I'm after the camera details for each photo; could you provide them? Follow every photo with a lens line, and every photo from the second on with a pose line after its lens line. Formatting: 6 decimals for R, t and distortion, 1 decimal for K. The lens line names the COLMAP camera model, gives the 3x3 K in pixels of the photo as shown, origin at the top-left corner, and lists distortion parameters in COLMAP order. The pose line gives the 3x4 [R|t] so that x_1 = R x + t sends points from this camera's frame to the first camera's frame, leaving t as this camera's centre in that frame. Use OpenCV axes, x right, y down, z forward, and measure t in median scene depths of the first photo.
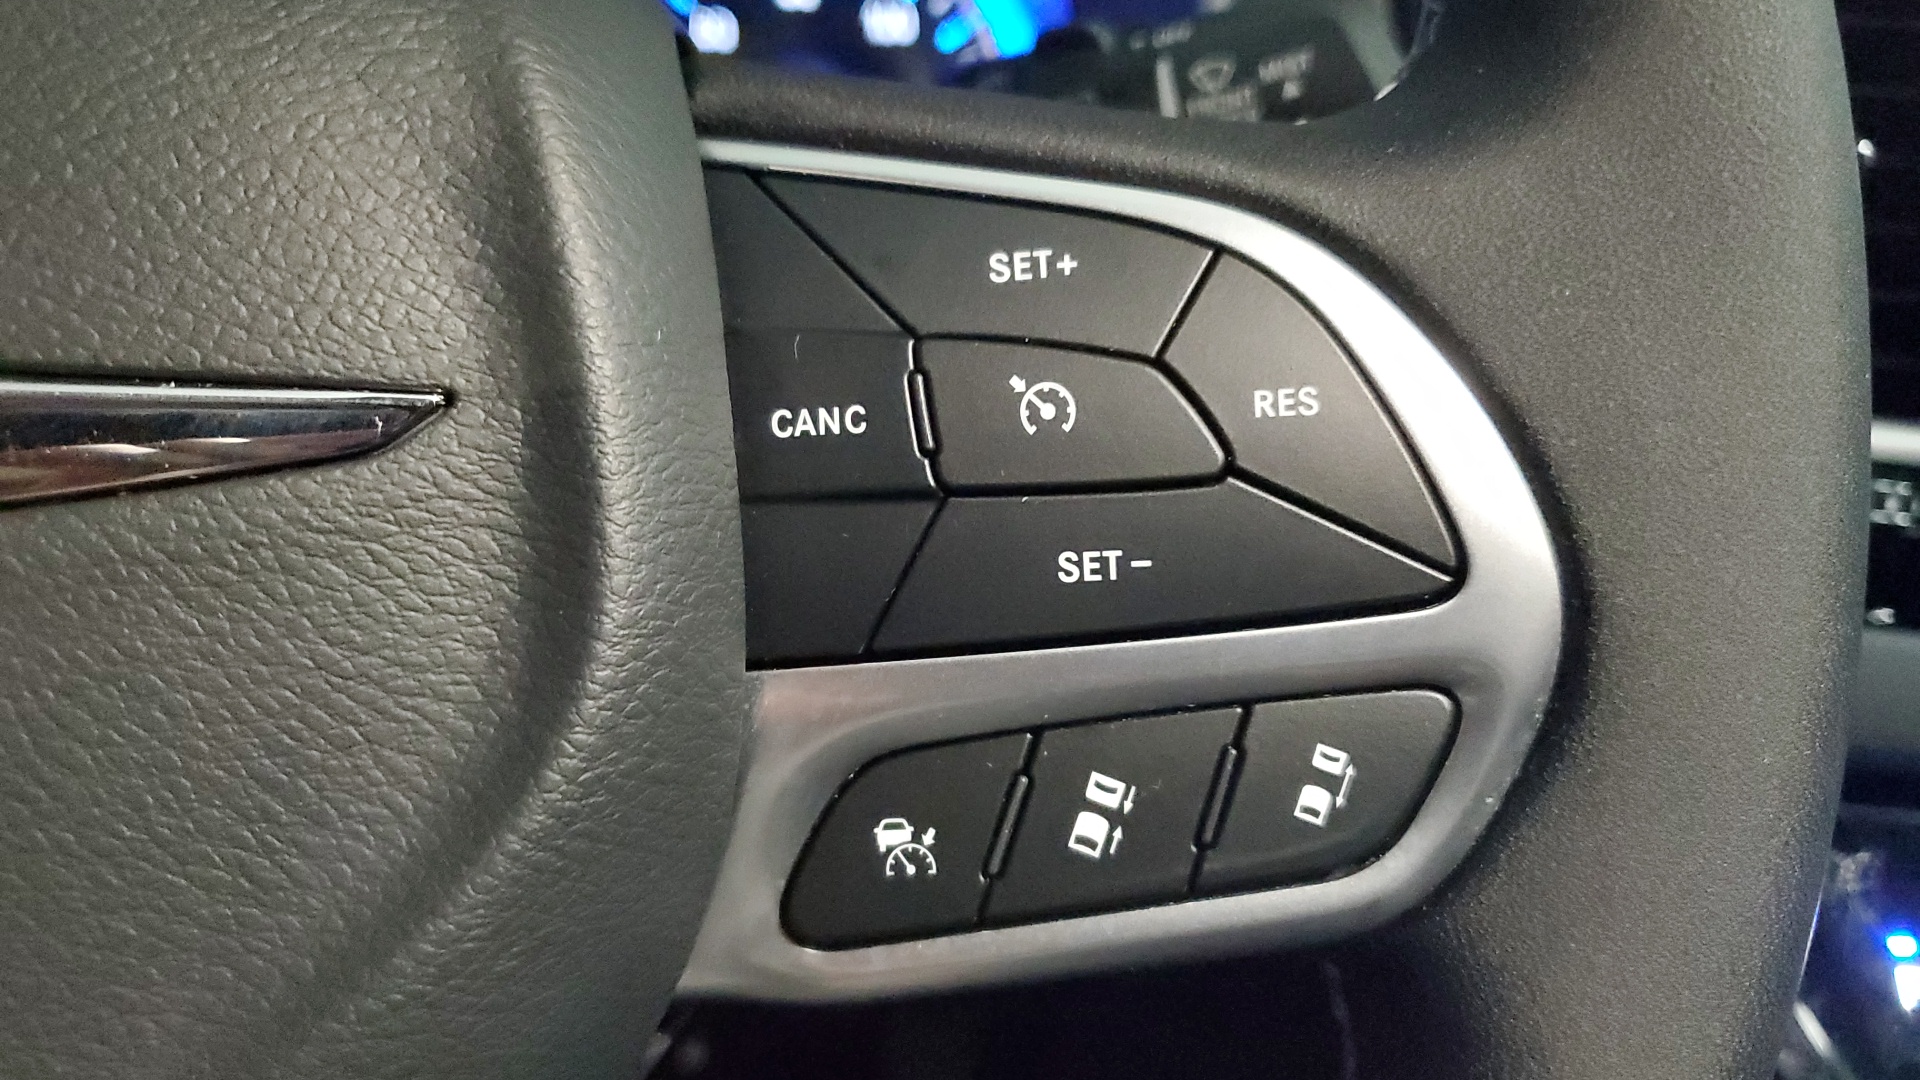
lens RADIAL K [[1447.4, 0, 959.8], [0, 1447.4, 511.0], [0, 0, 1]] dist [0.099065, -0.104982]
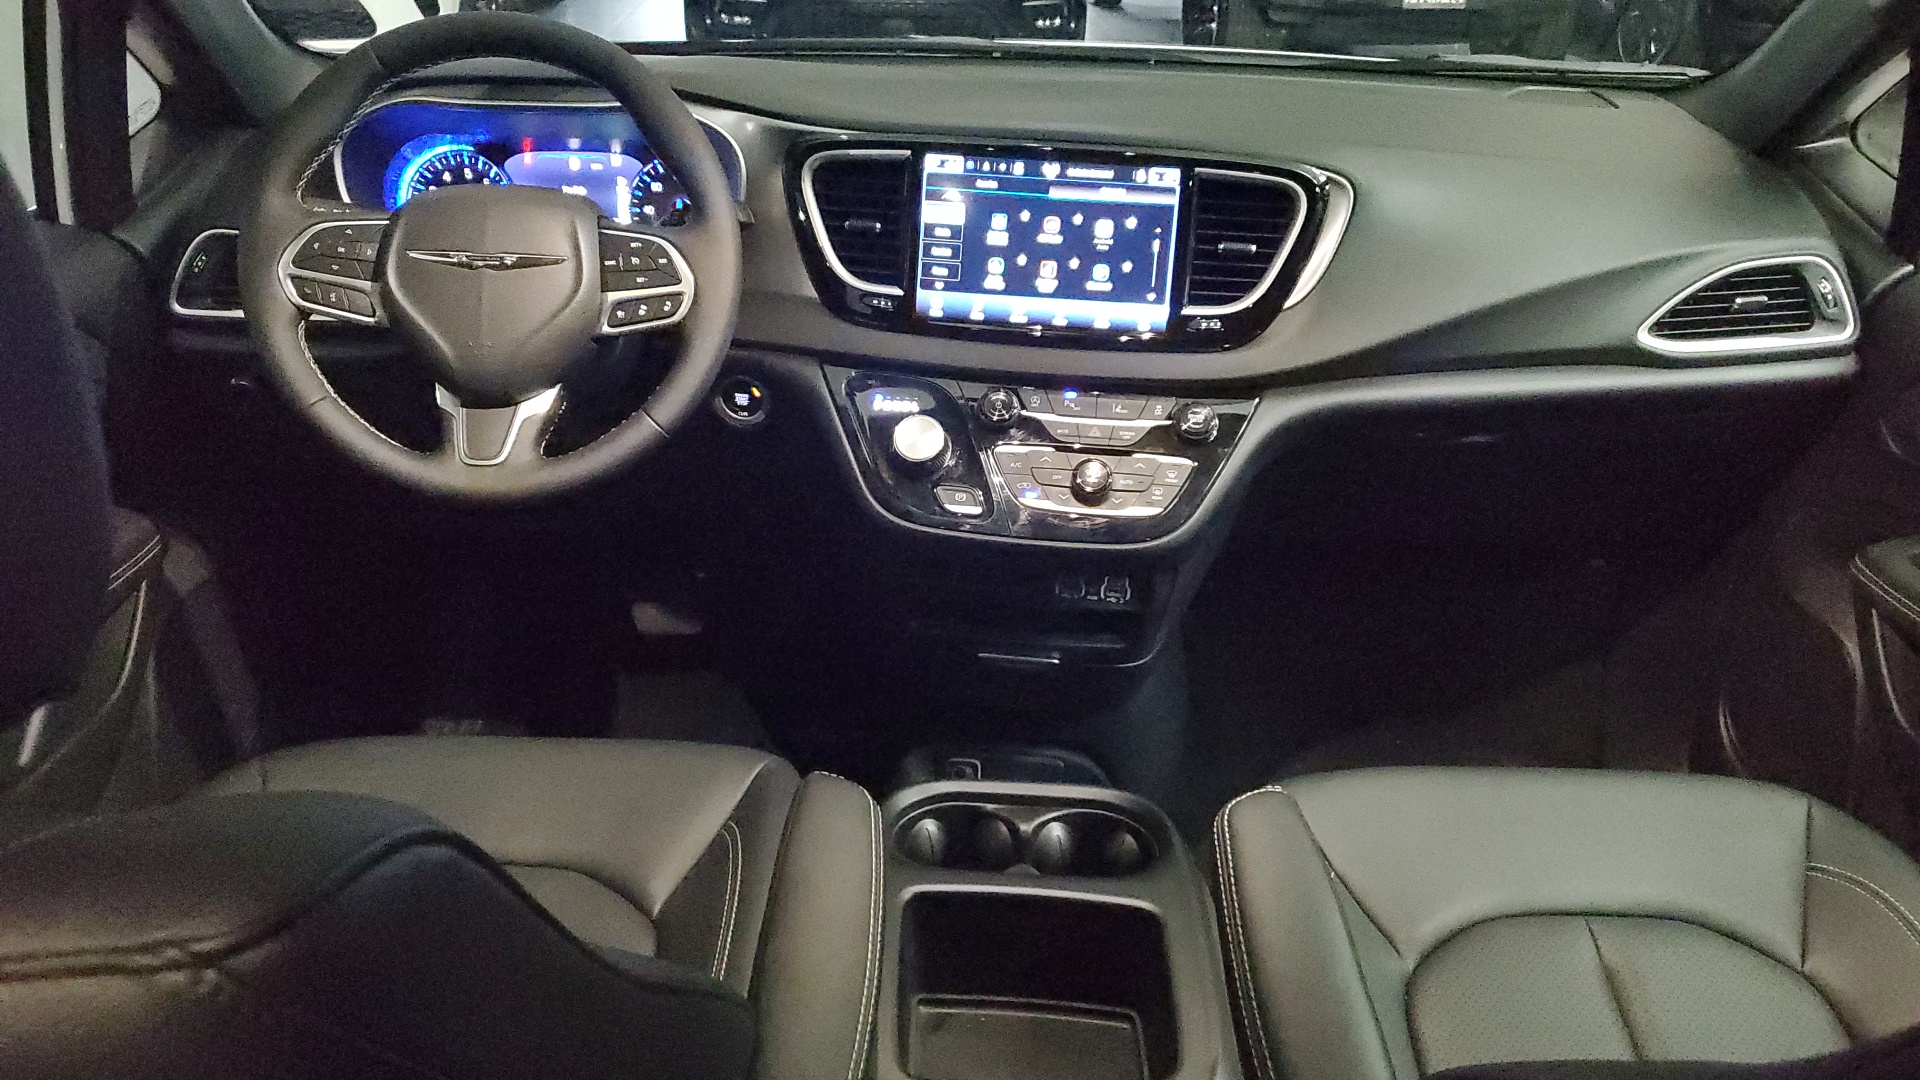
lens RADIAL K [[1387.3, 0, 959.6], [0, 1387.3, 560.2], [0, 0, 1]] dist [0.031553, -0.002303]
pose [[0.993579, 0.030092, -0.109067, 2.865452], [-0.024864, 0.998490, 0.048982, 1.221113], [0.110377, -0.045956, 0.992827, -6.937995]]
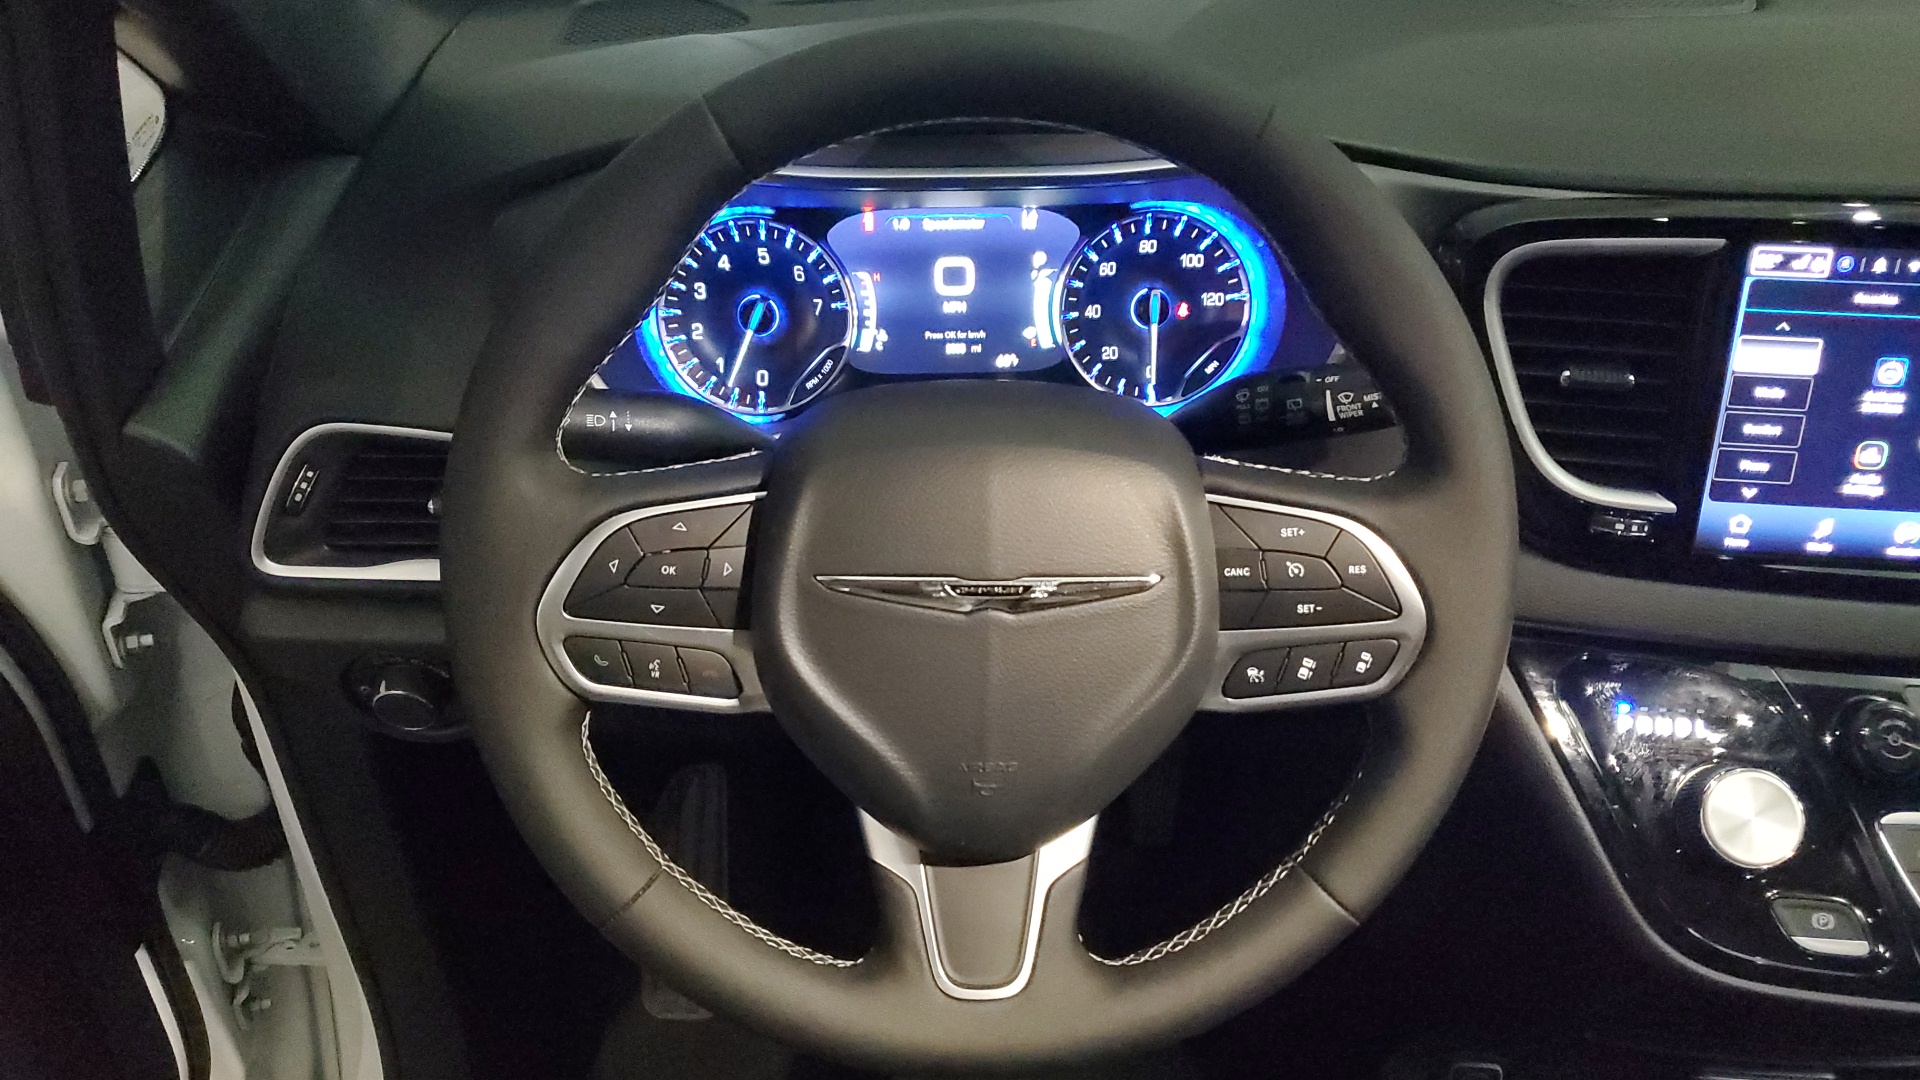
lens RADIAL K [[1447.4, 0, 959.8], [0, 1447.4, 511.0], [0, 0, 1]] dist [0.099065, -0.104982]
pose [[0.995571, 0.008355, -0.093638, -0.482569], [0.006348, 0.987795, 0.155630, -0.851134], [0.093796, -0.155535, 0.983367, -2.970717]]
